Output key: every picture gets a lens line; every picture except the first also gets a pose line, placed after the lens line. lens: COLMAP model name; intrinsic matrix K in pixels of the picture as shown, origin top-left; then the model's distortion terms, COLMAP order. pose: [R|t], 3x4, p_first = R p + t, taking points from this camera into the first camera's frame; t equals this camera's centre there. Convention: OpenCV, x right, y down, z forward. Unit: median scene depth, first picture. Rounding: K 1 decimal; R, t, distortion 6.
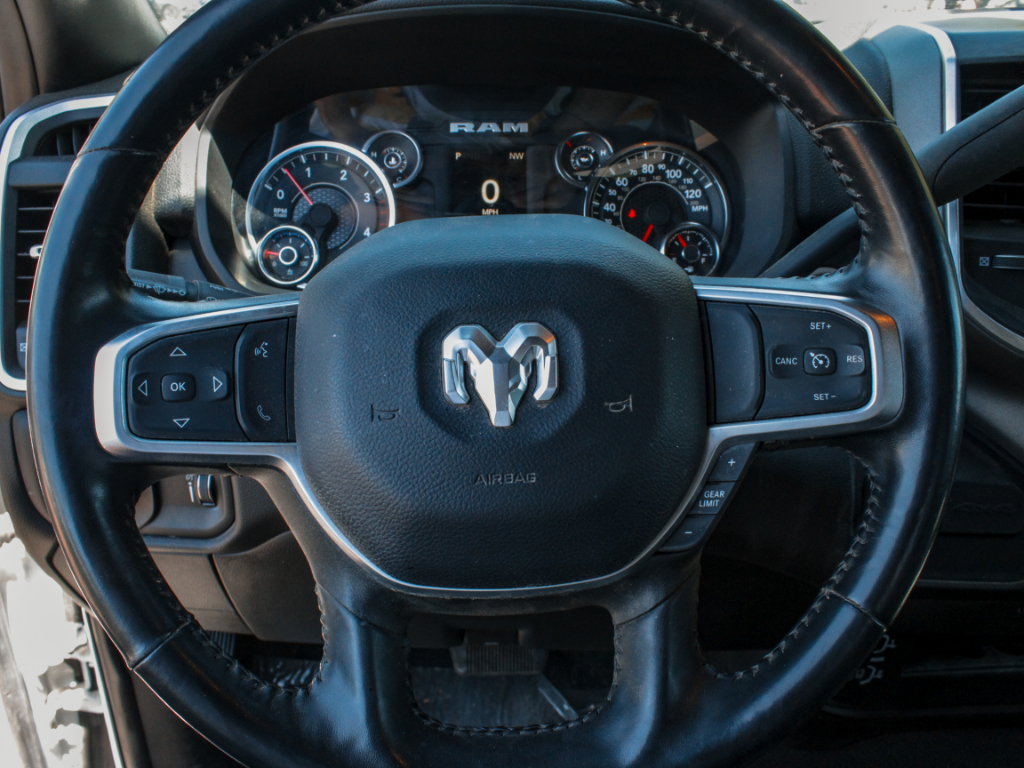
lens RADIAL K [[902.5, 0, 512.0], [0, 902.5, 384.0], [0, 0, 1]] dist [-0.200729, 0.172616]
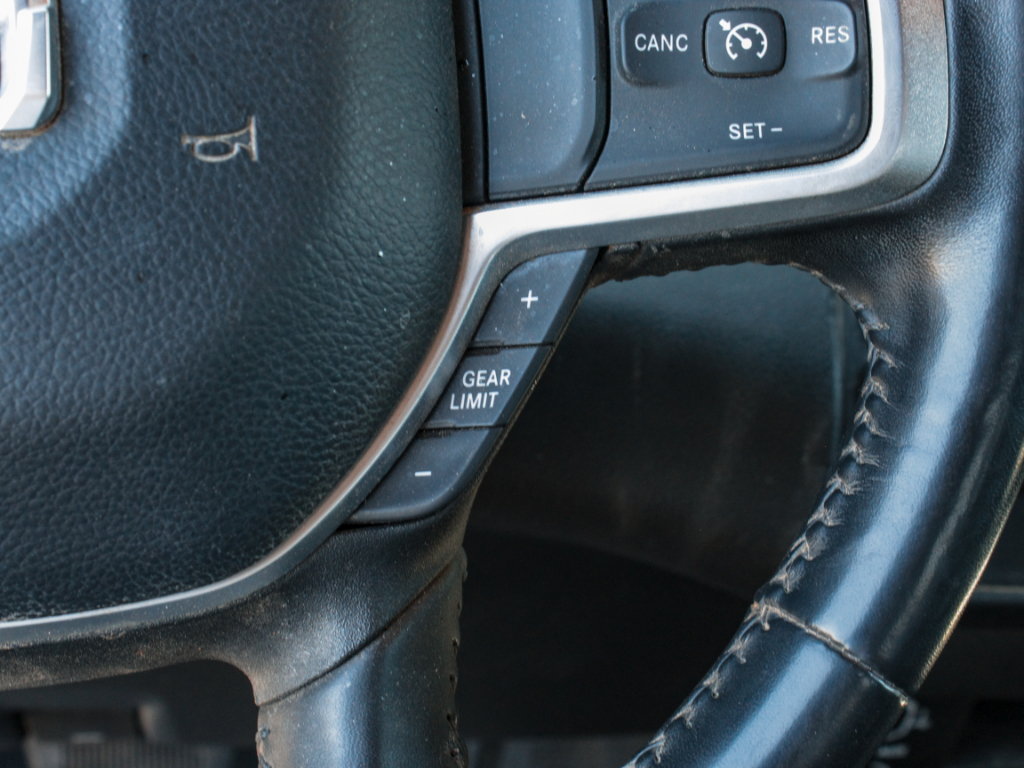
lens RADIAL K [[1665.7, 0, 512.0], [0, 1665.7, 384.0], [0, 0, 1]] dist [-0.064512, 0.055985]
pose [[0.986372, -0.020133, 0.163297, 0.118783], [0.004915, 0.995648, 0.093062, 0.058038], [-0.164460, -0.090991, 0.982178, 0.263629]]
